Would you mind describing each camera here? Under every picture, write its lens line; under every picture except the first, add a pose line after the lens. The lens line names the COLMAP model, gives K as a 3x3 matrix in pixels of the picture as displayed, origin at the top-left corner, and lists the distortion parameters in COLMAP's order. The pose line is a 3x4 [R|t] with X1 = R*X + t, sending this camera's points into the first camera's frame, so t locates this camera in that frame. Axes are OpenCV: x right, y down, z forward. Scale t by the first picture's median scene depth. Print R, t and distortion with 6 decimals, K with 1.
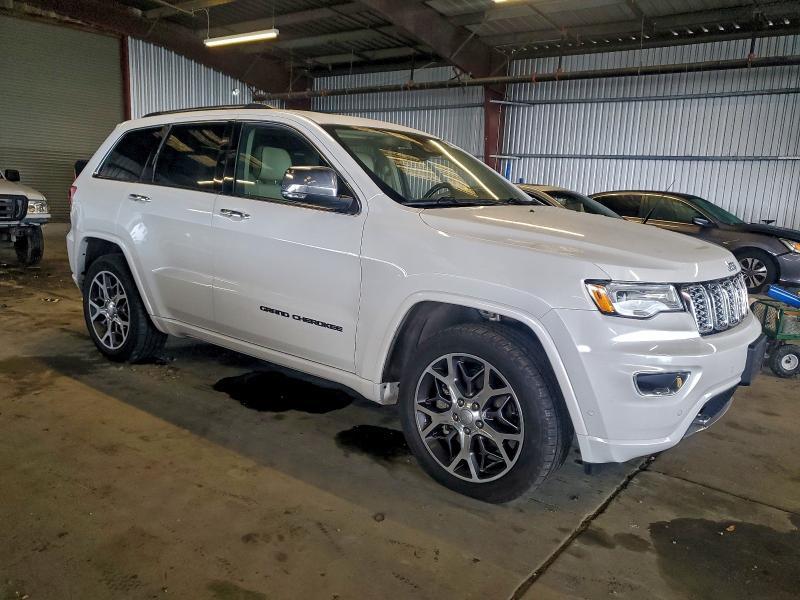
lens RADIAL K [[568.7, 0, 400.0], [0, 568.7, 300.0], [0, 0, 1]] dist [-0.001908, 0.000805]
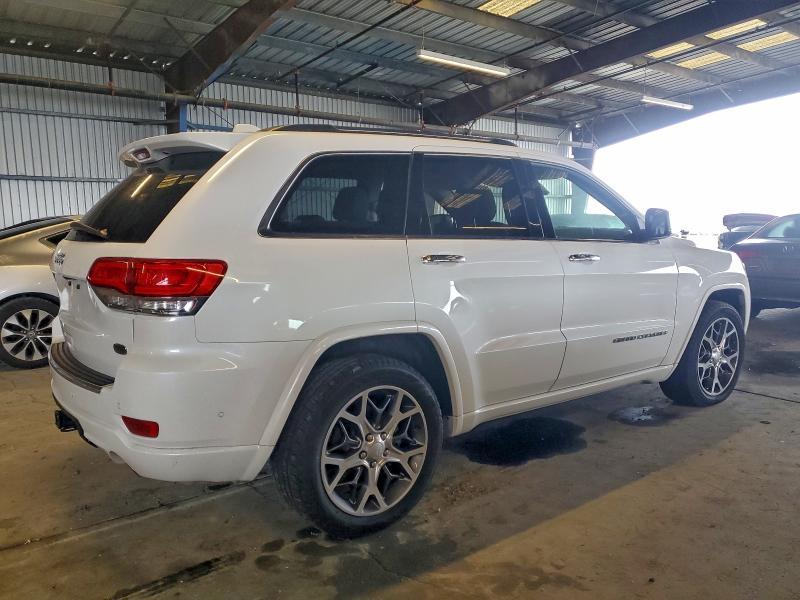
lens RADIAL K [[585.2, 0, 400.0], [0, 585.2, 300.0], [0, 0, 1]] dist [0.008357, 0.003960]
pose [[0.325219, -0.168945, 0.930425, -1.183965], [0.202212, 0.973578, 0.106100, -0.221640], [-0.923766, 0.153637, 0.350789, 0.827508]]
